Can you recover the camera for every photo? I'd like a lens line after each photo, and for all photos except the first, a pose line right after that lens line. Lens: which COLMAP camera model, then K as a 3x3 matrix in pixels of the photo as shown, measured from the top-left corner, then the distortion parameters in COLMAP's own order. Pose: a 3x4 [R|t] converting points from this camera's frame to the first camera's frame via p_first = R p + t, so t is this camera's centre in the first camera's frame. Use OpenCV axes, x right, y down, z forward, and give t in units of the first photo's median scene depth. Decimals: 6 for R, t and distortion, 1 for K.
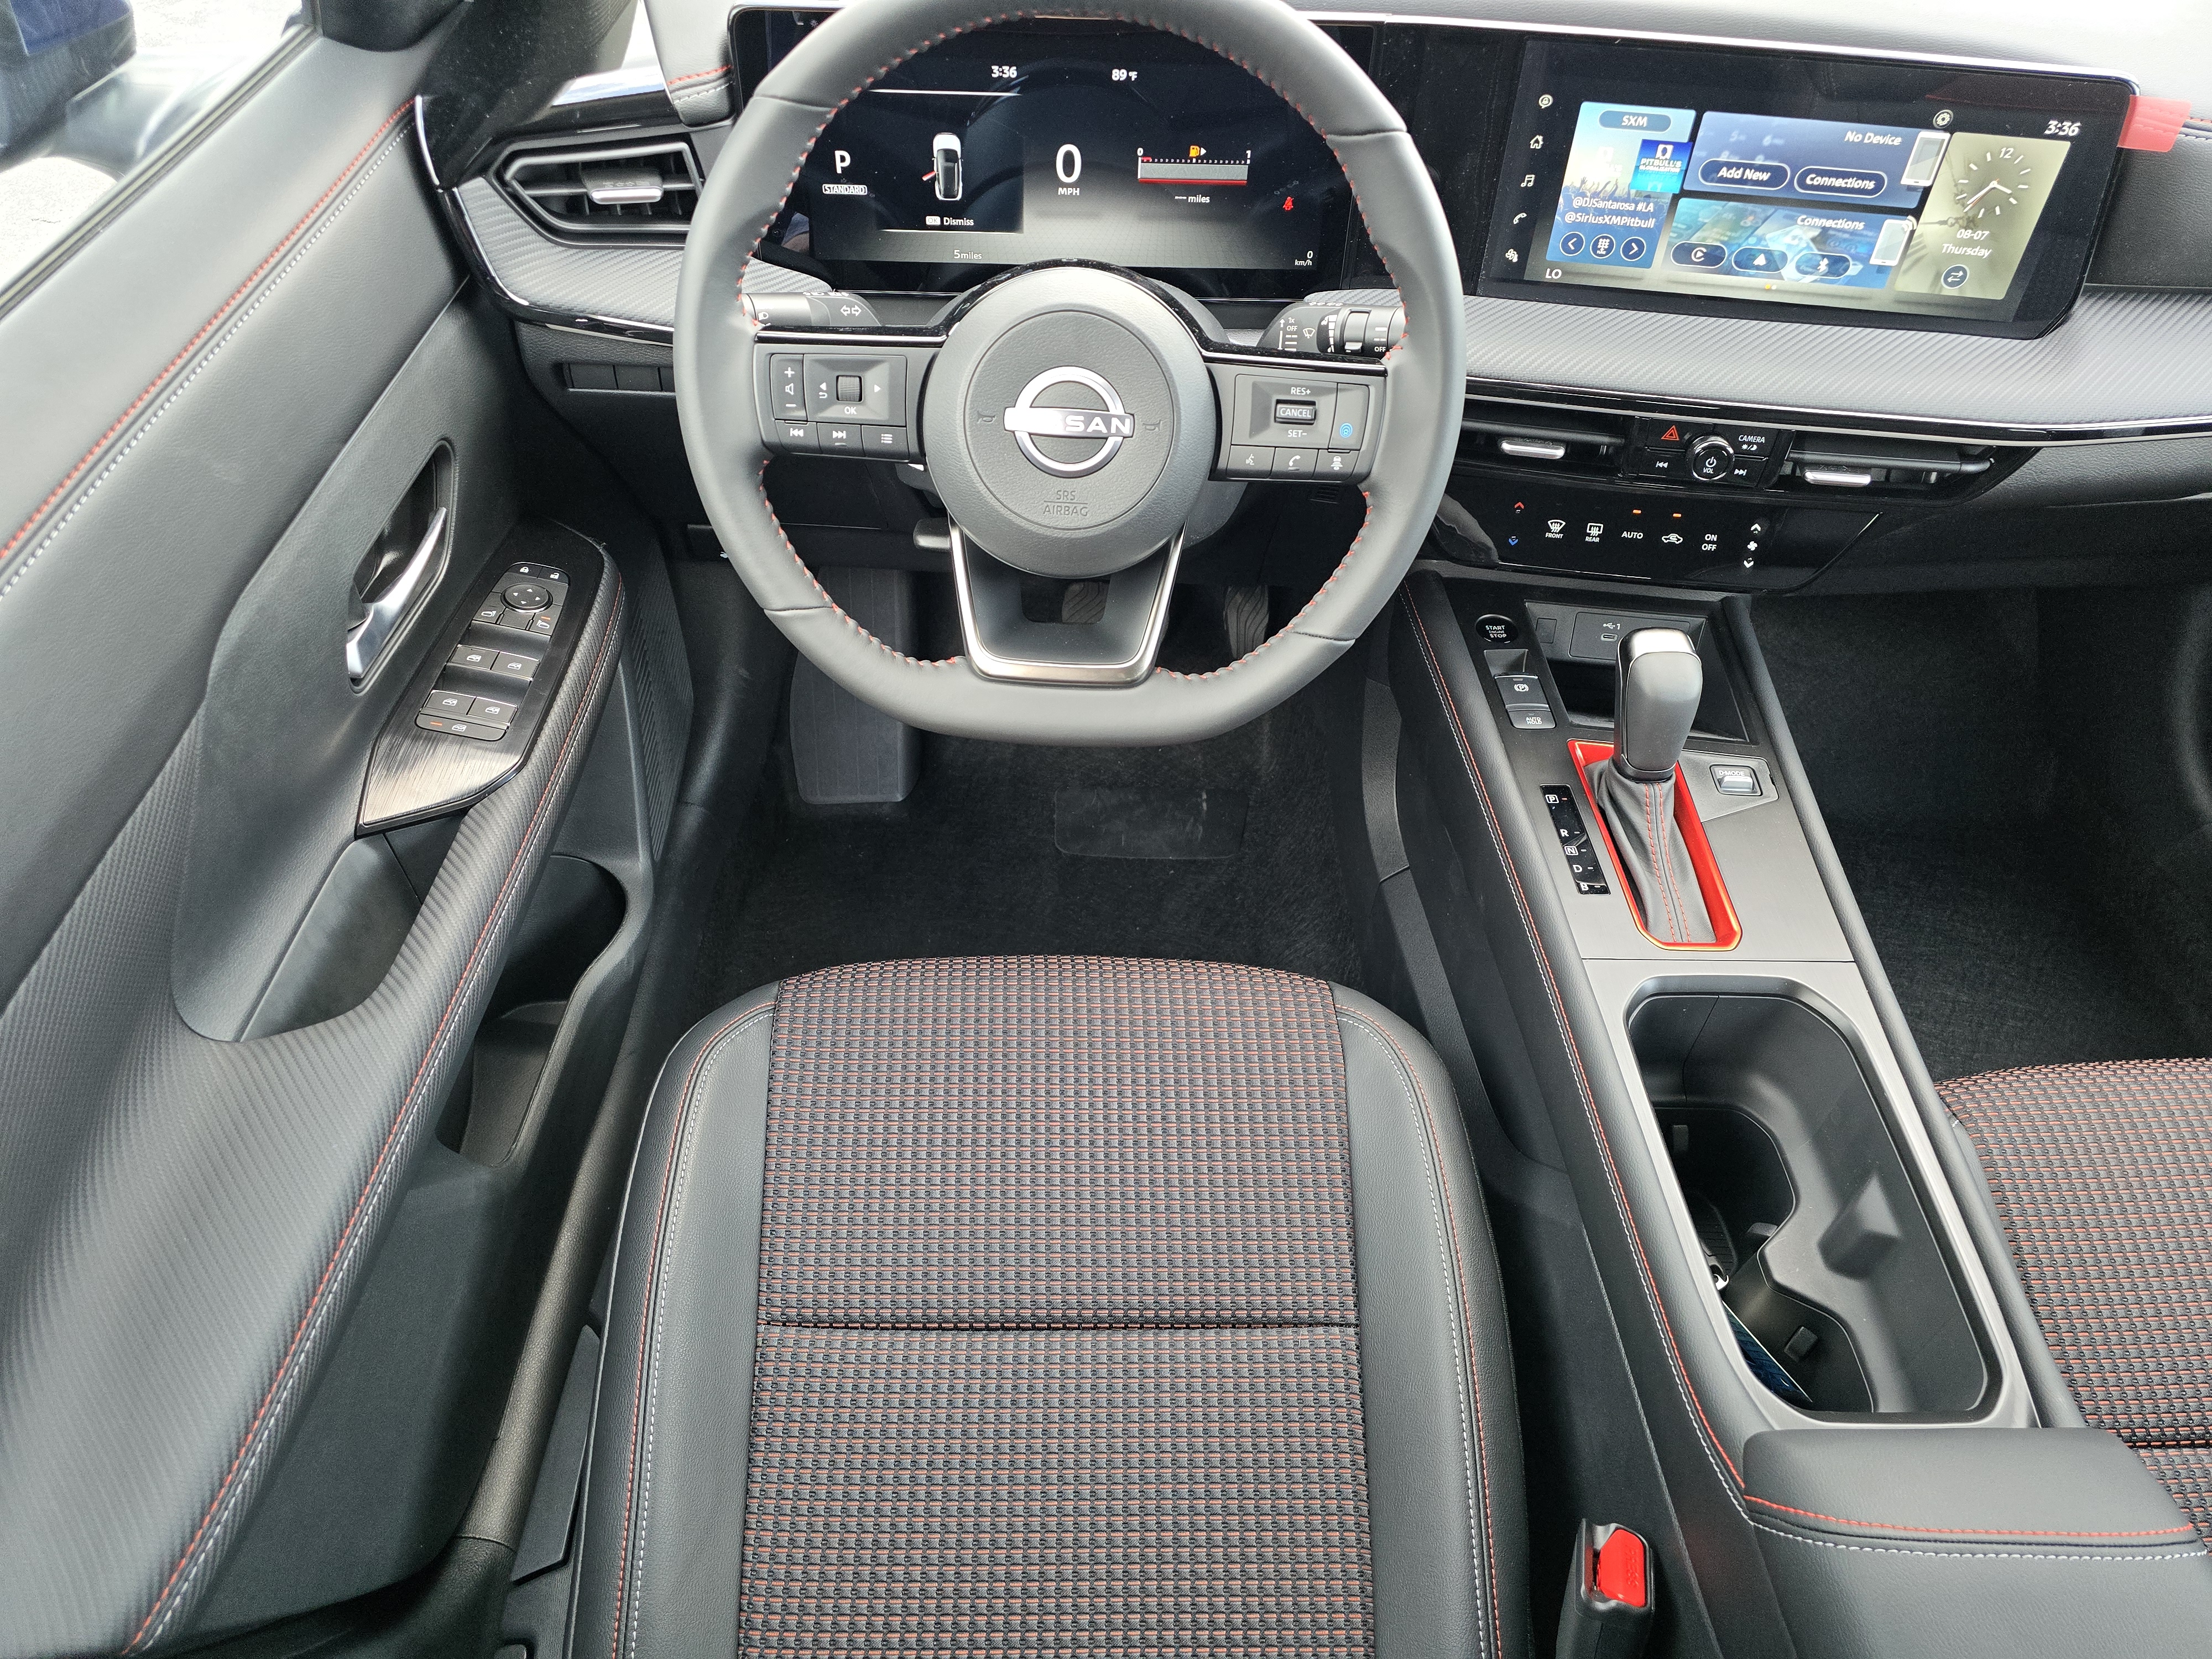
lens RADIAL K [[1513.8, 0, 1093.0], [0, 1513.8, 812.5], [0, 0, 1]] dist [0.051338, -0.051059]
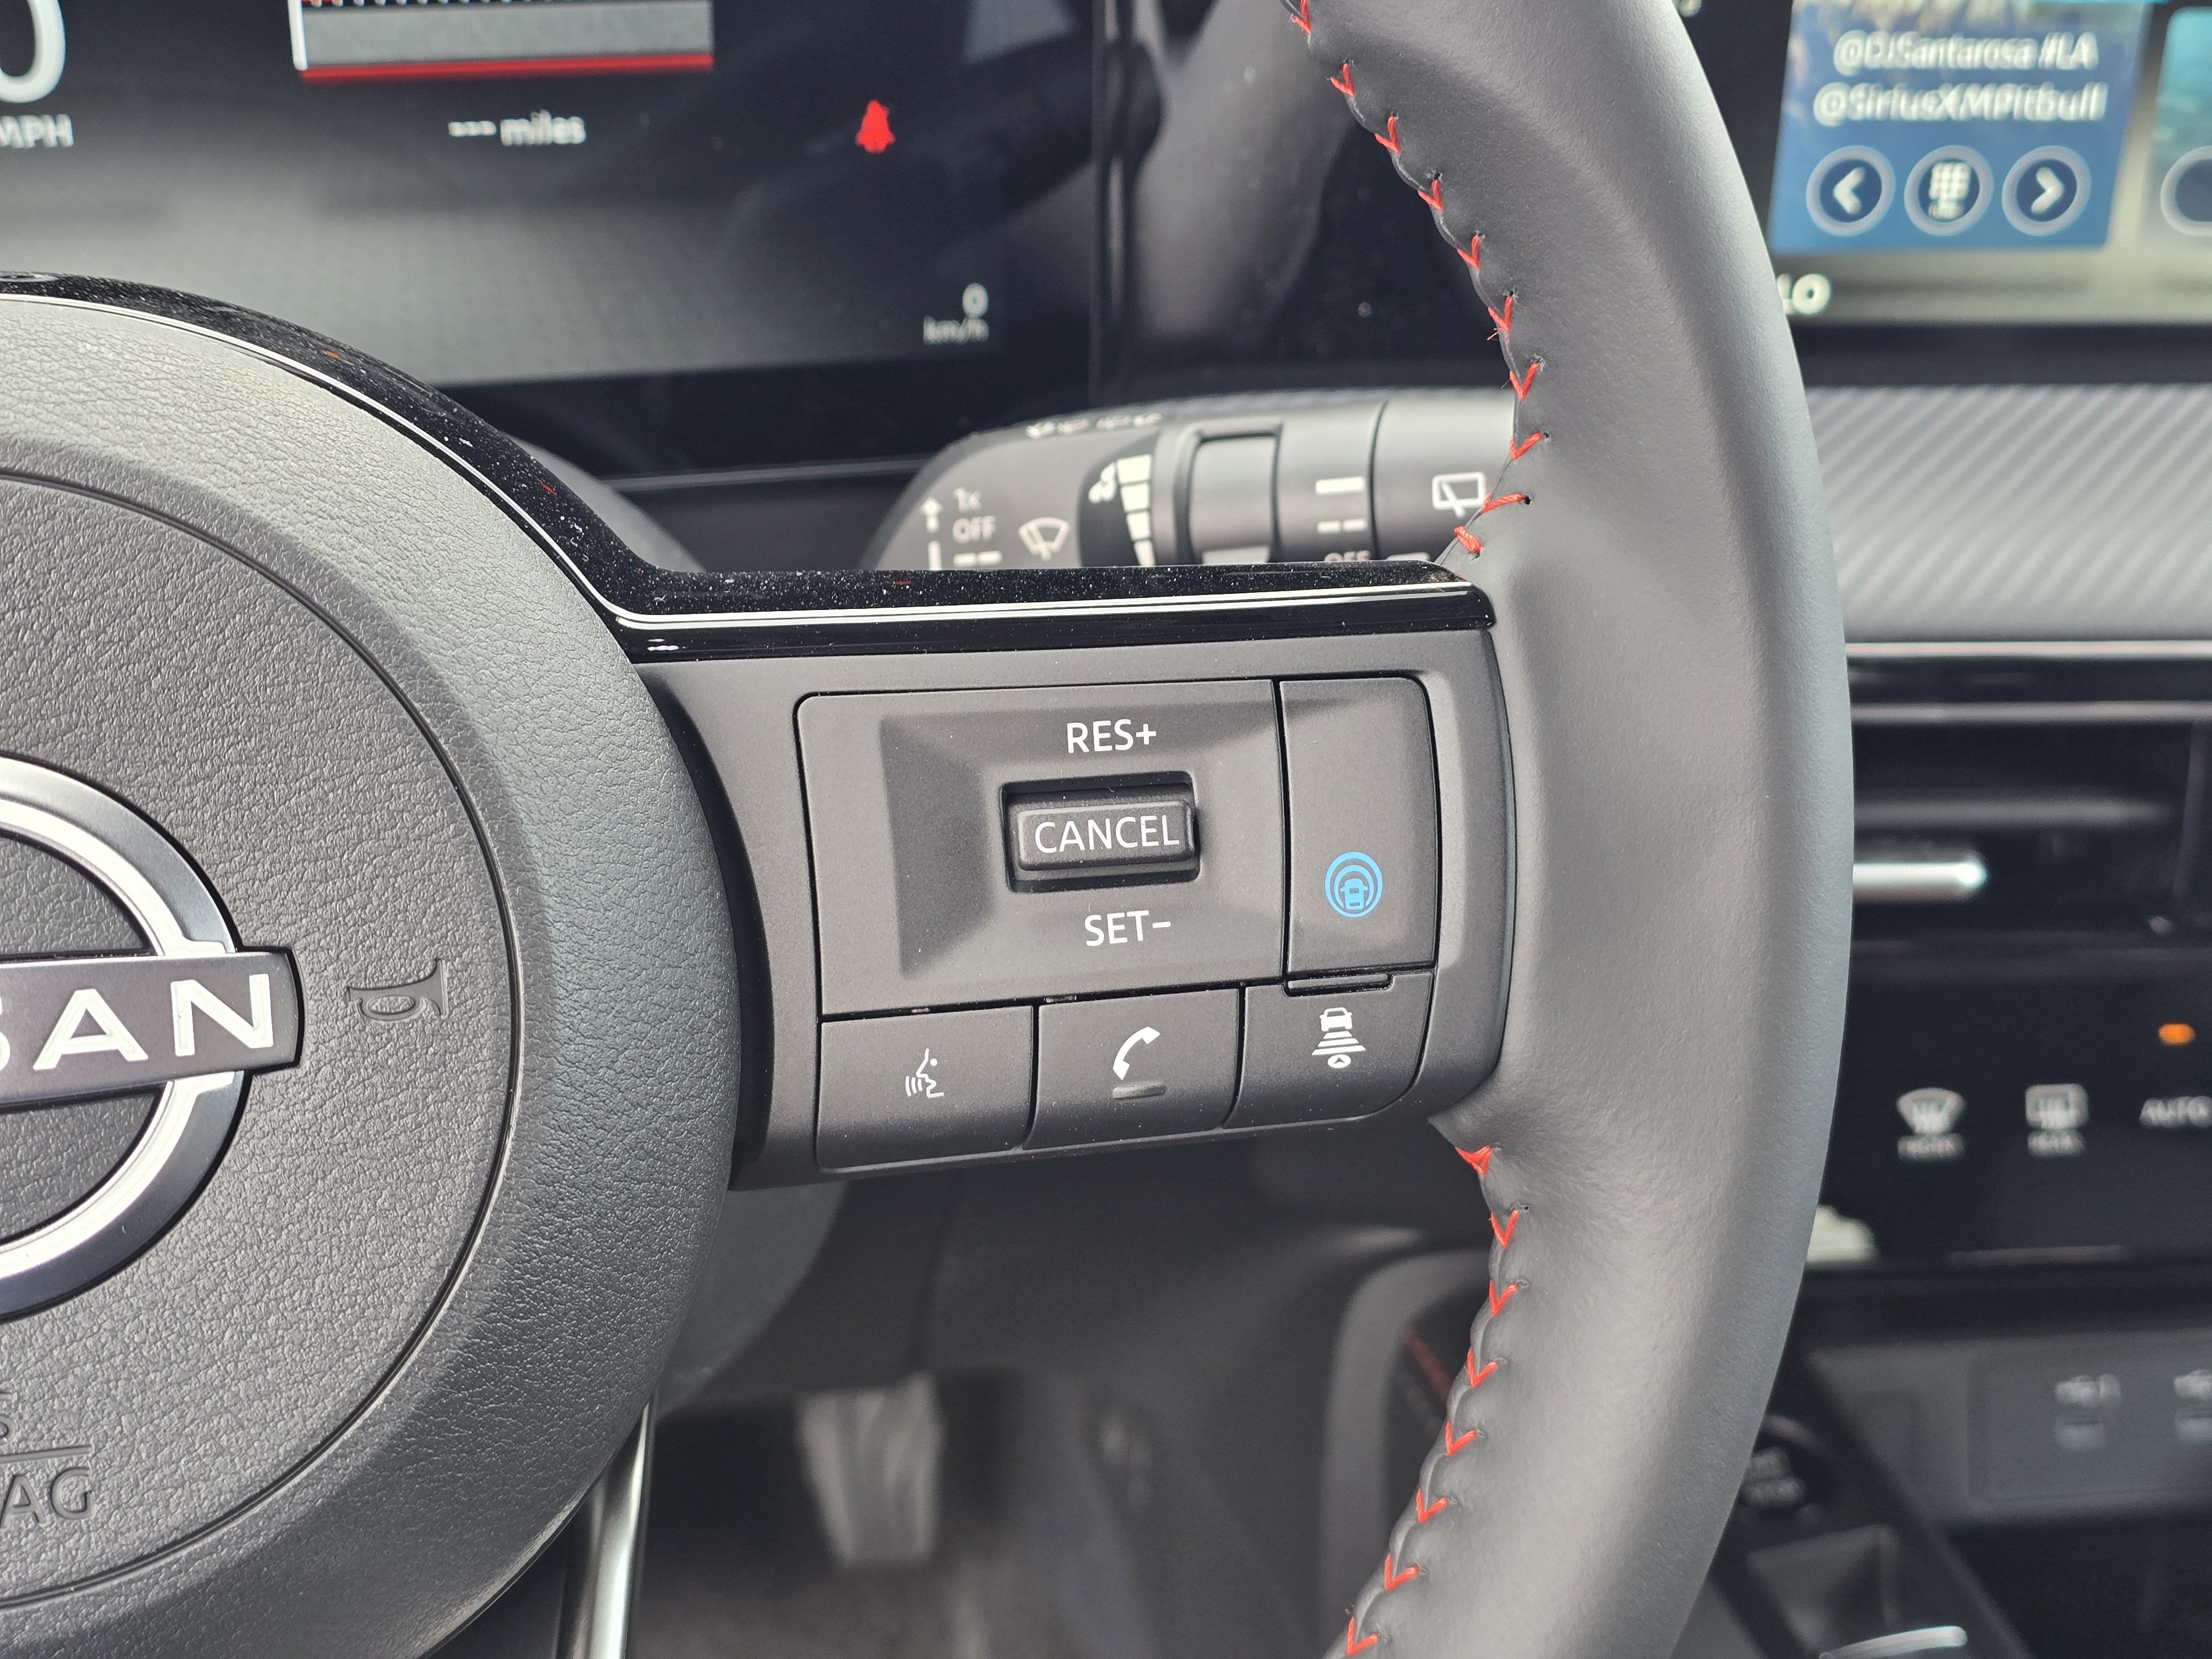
lens RADIAL K [[3023.1, 0, 1115.0], [0, 3023.1, 828.2], [0, 0, 1]] dist [0.066357, 0.000000]
pose [[0.970369, -0.116848, 0.211497, 0.040258], [0.169220, 0.953438, -0.249640, -0.137313], [-0.172480, 0.278033, 0.944960, 0.520461]]
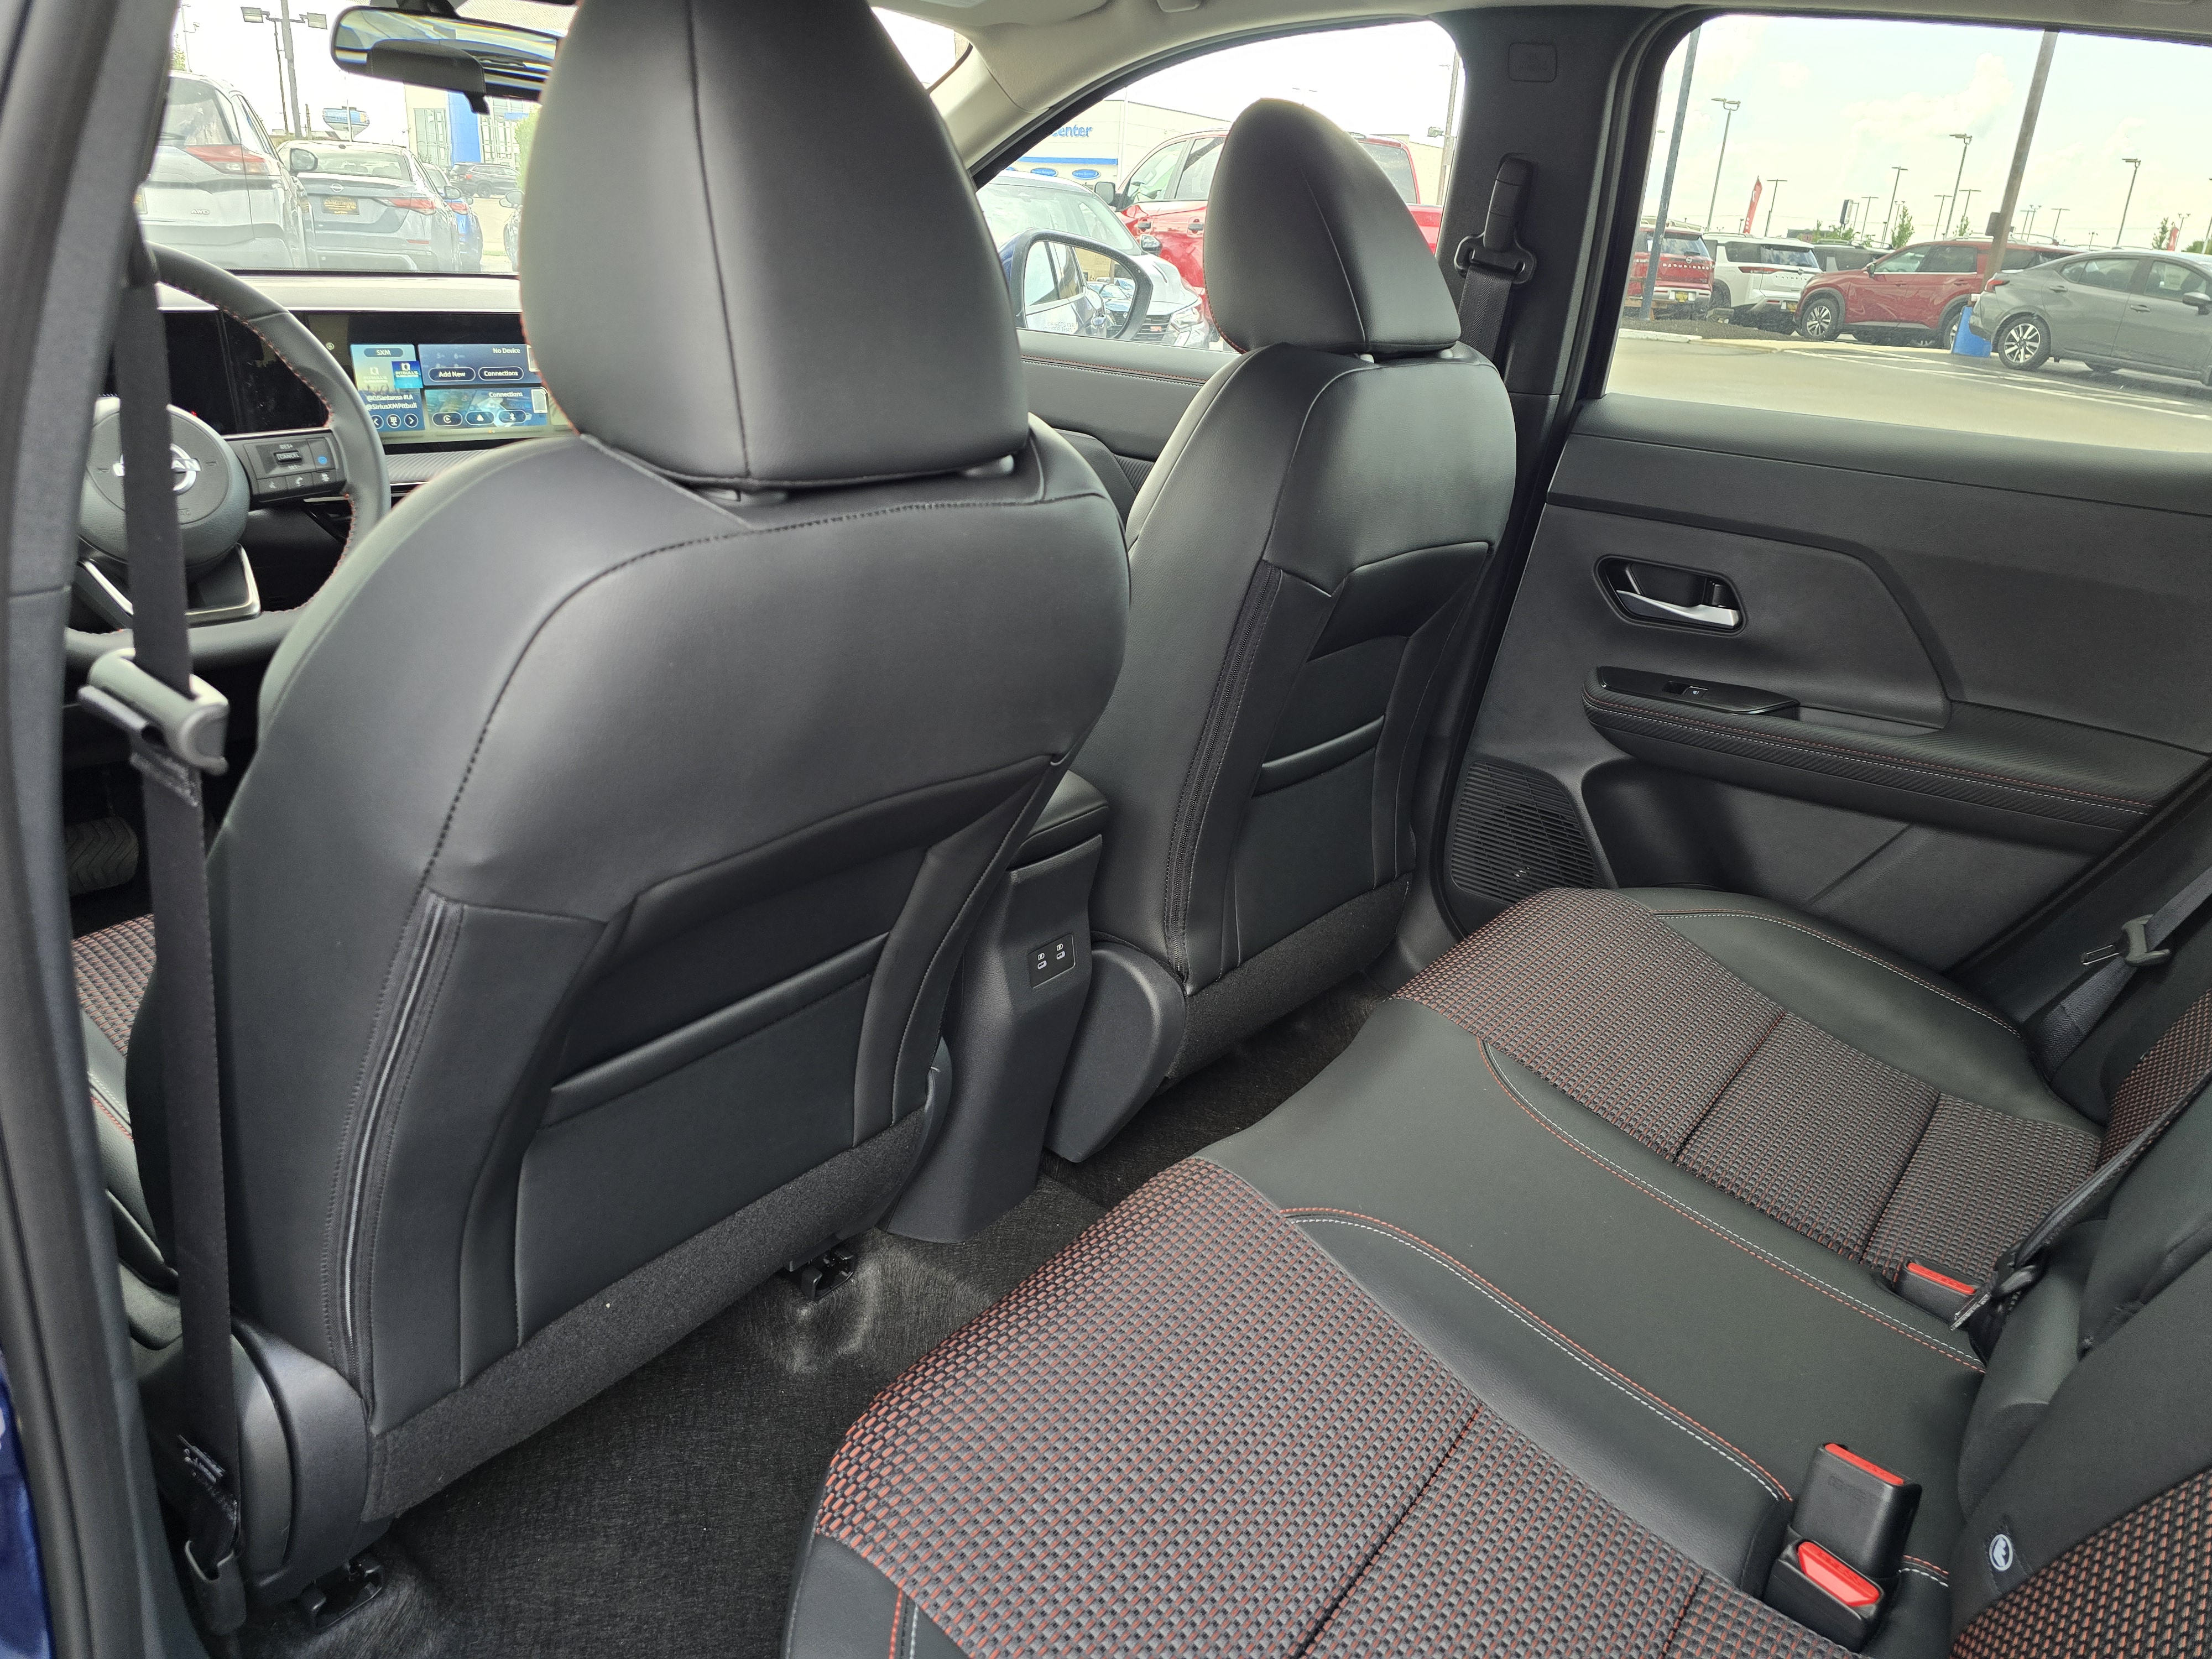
lens RADIAL K [[1513.8, 0, 1117.2], [0, 1513.8, 776.4], [0, 0, 1]] dist [0.051338, -0.051059]
pose [[0.618085, -0.264107, 0.740417, -0.590754], [0.531843, 0.834083, -0.146454, 0.704284], [-0.578890, 0.484306, 0.655998, -0.470024]]
